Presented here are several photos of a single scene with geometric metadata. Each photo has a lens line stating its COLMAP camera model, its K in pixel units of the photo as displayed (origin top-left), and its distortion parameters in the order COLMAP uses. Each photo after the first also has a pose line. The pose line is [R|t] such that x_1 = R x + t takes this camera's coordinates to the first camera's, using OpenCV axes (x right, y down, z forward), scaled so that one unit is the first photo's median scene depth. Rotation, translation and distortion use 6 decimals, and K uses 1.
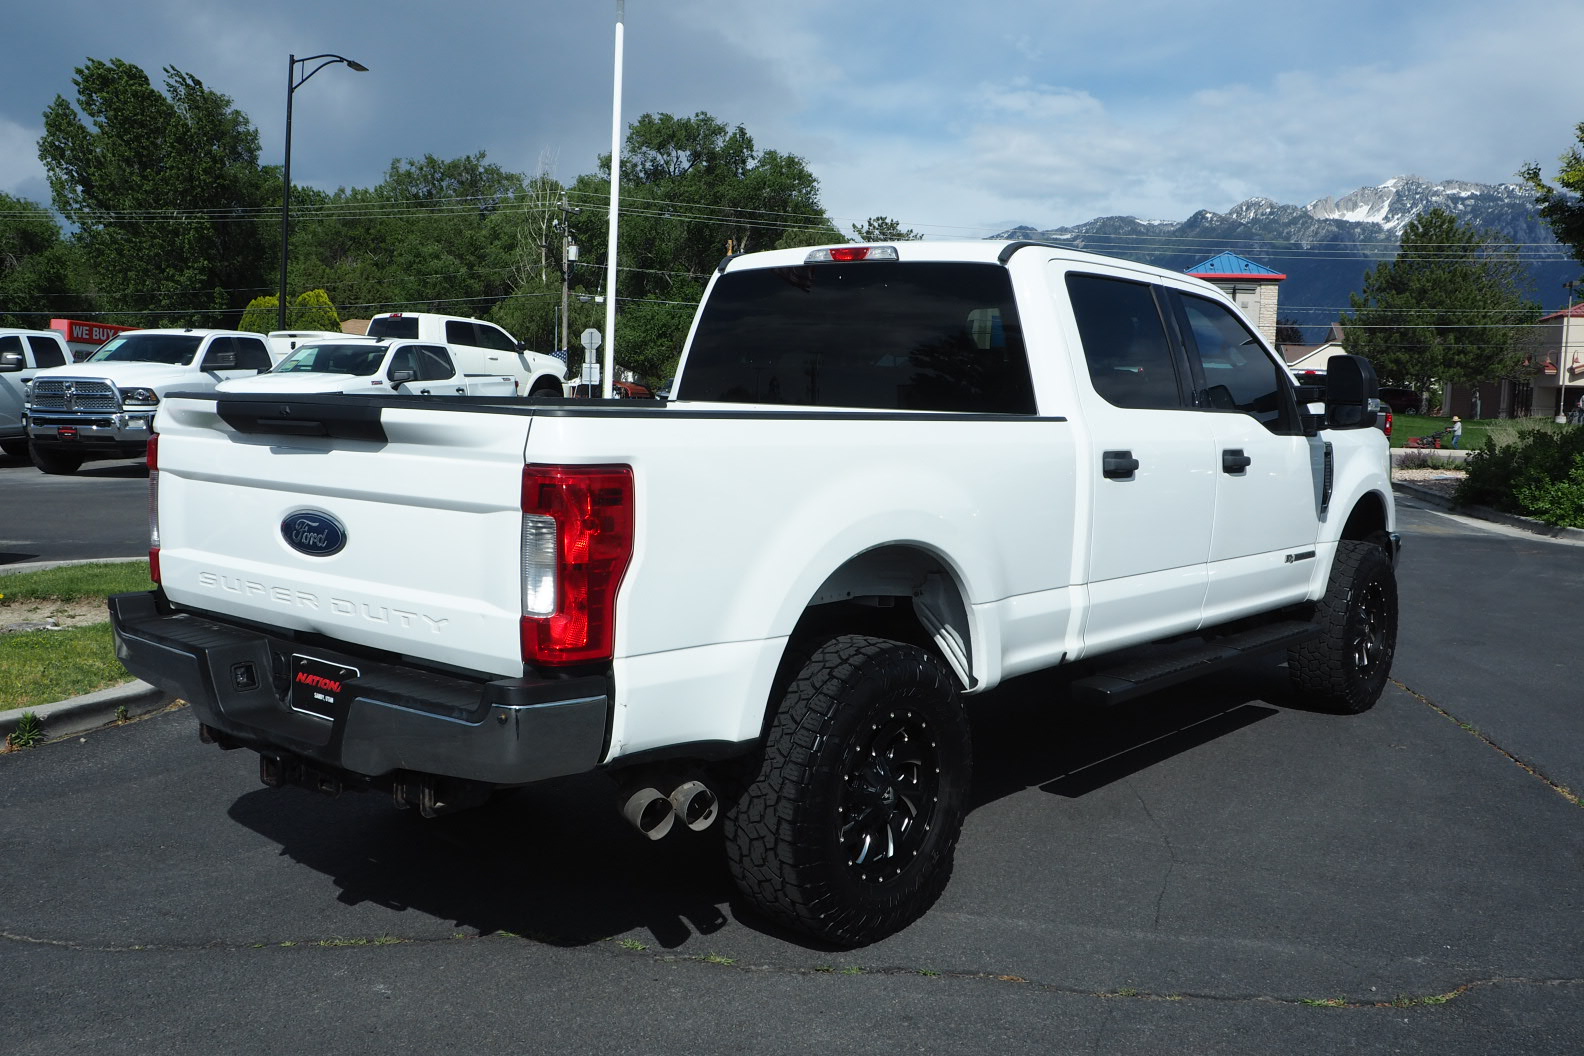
lens RADIAL K [[1500.7, 0, 754.9], [0, 1500.7, 533.4], [0, 0, 1]] dist [-0.005478, -0.009711]
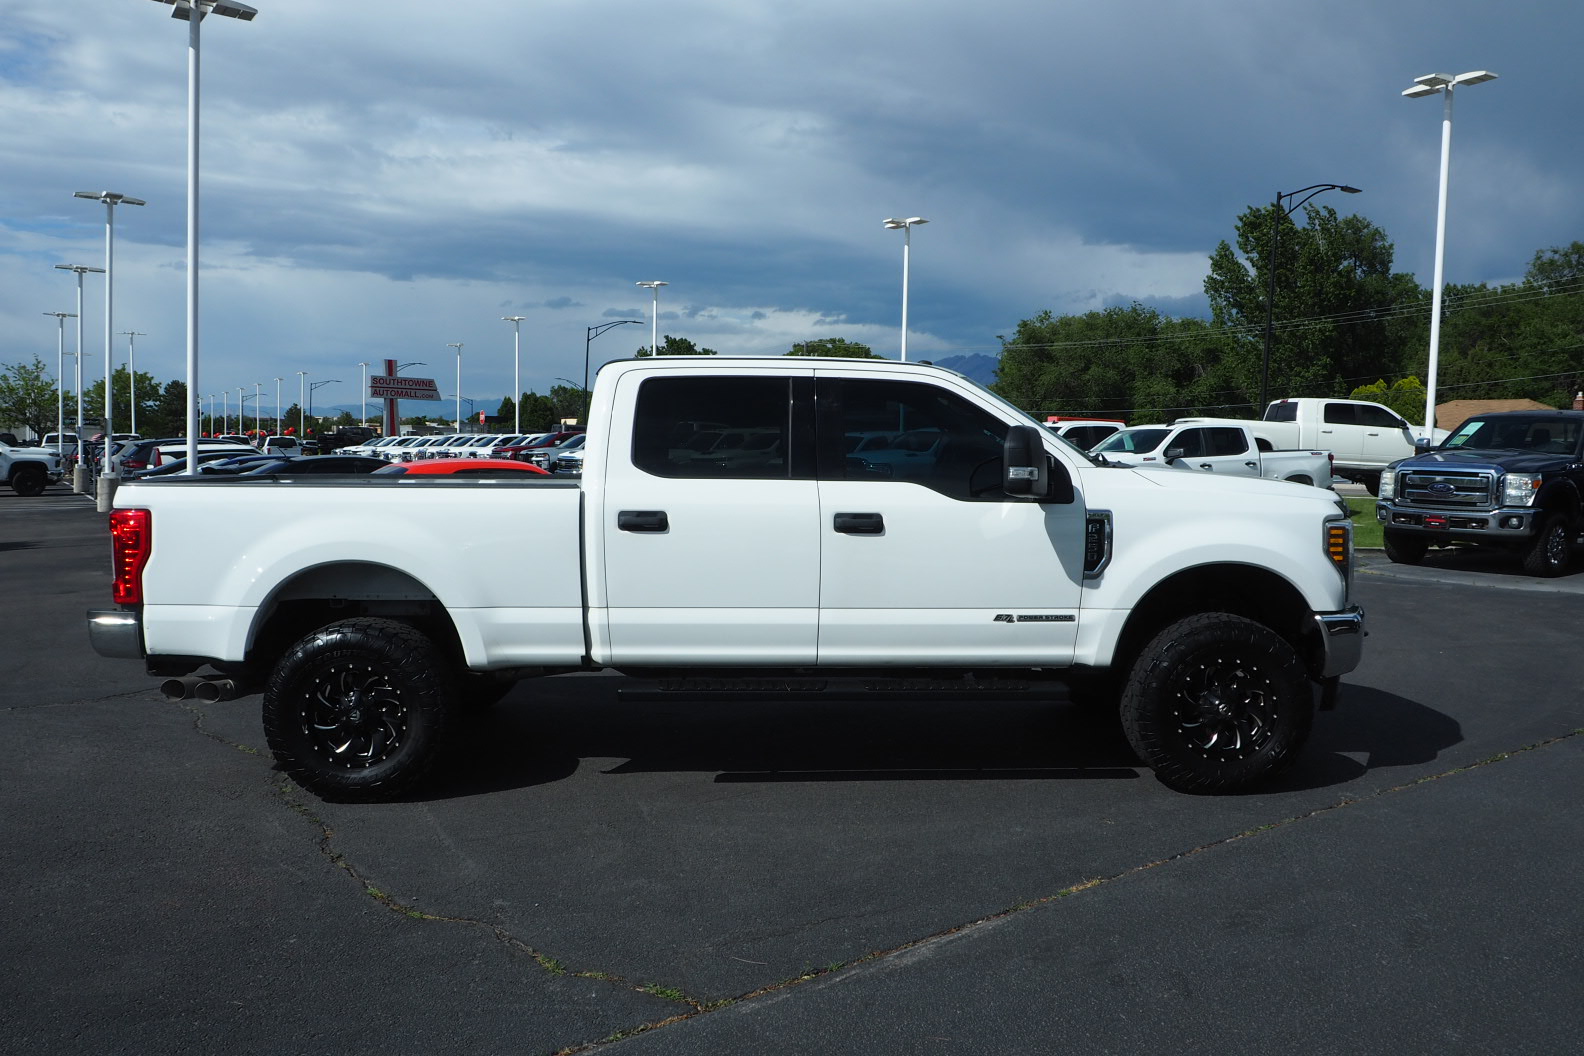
lens RADIAL K [[1188.3, 0, 778.1], [0, 1188.3, 576.1], [0, 0, 1]] dist [-0.006055, -0.000998]
pose [[0.657250, 0.055520, -0.751625, 0.094880], [-0.056466, 0.998108, 0.024351, -0.002426], [0.751554, 0.026437, 0.659141, 0.031088]]
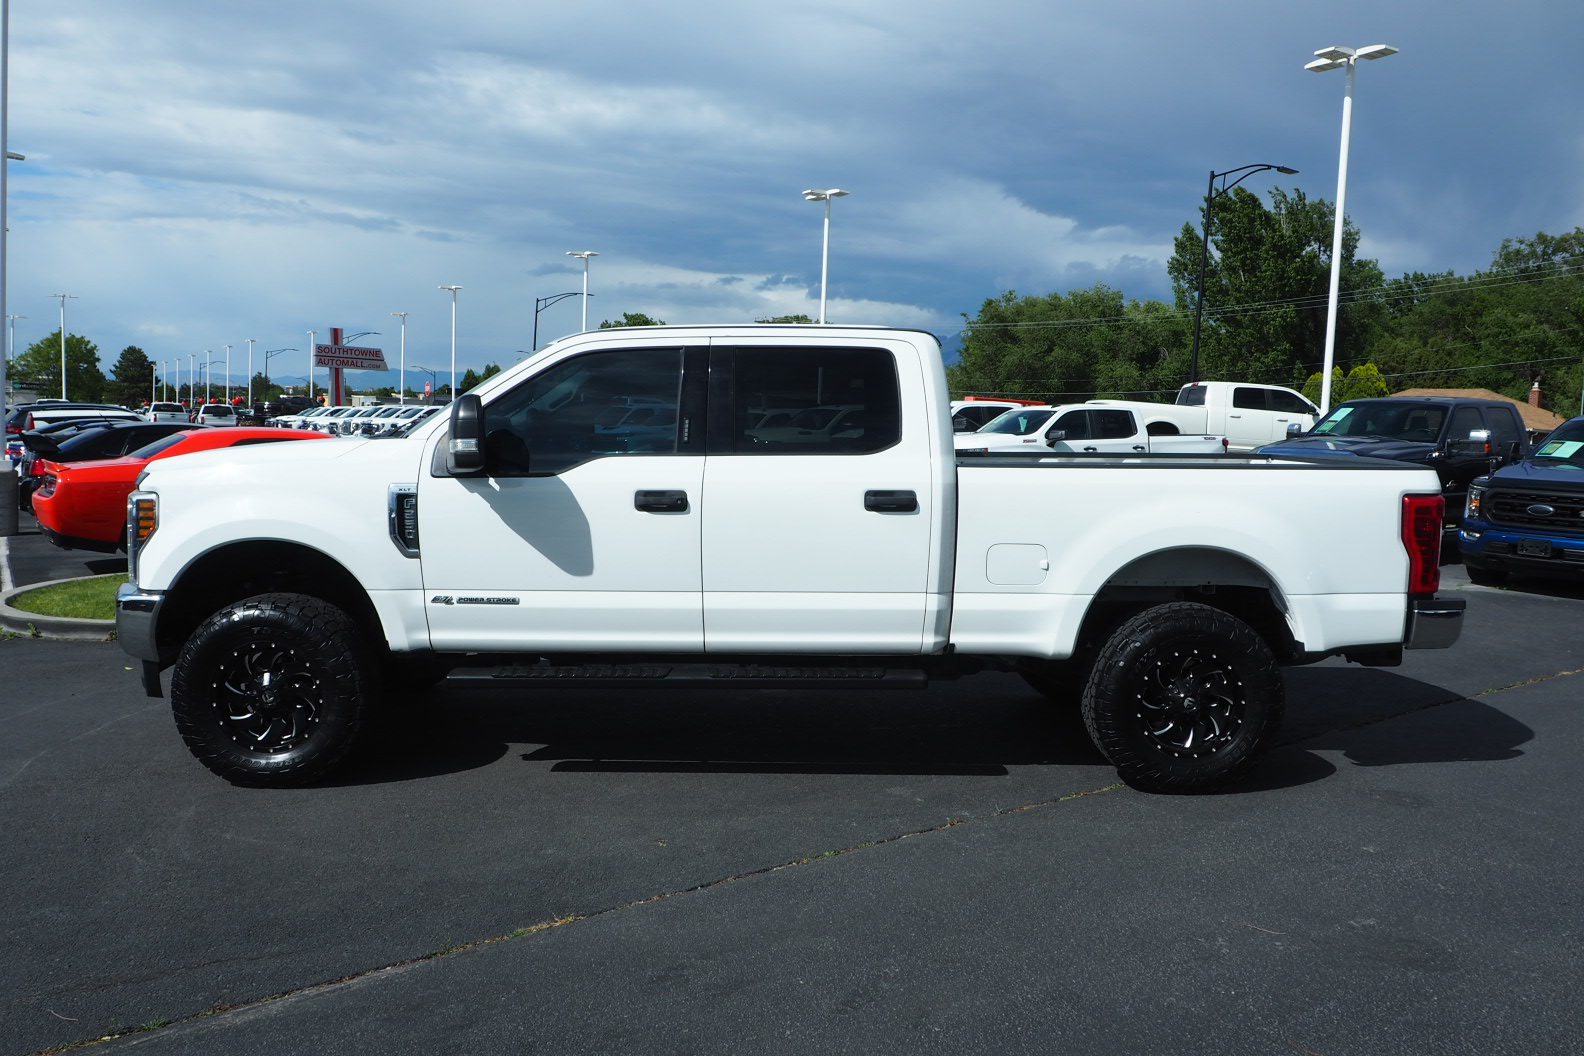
lens RADIAL K [[1215.9, 0, 774.3], [0, 1215.9, 529.8], [0, 0, 1]] dist [-0.012961, -0.003890]
pose [[0.667342, 0.049175, -0.743126, 0.108347], [-0.072650, 0.997357, 0.000756, -0.004456], [0.741199, 0.053484, 0.669151, 0.059561]]
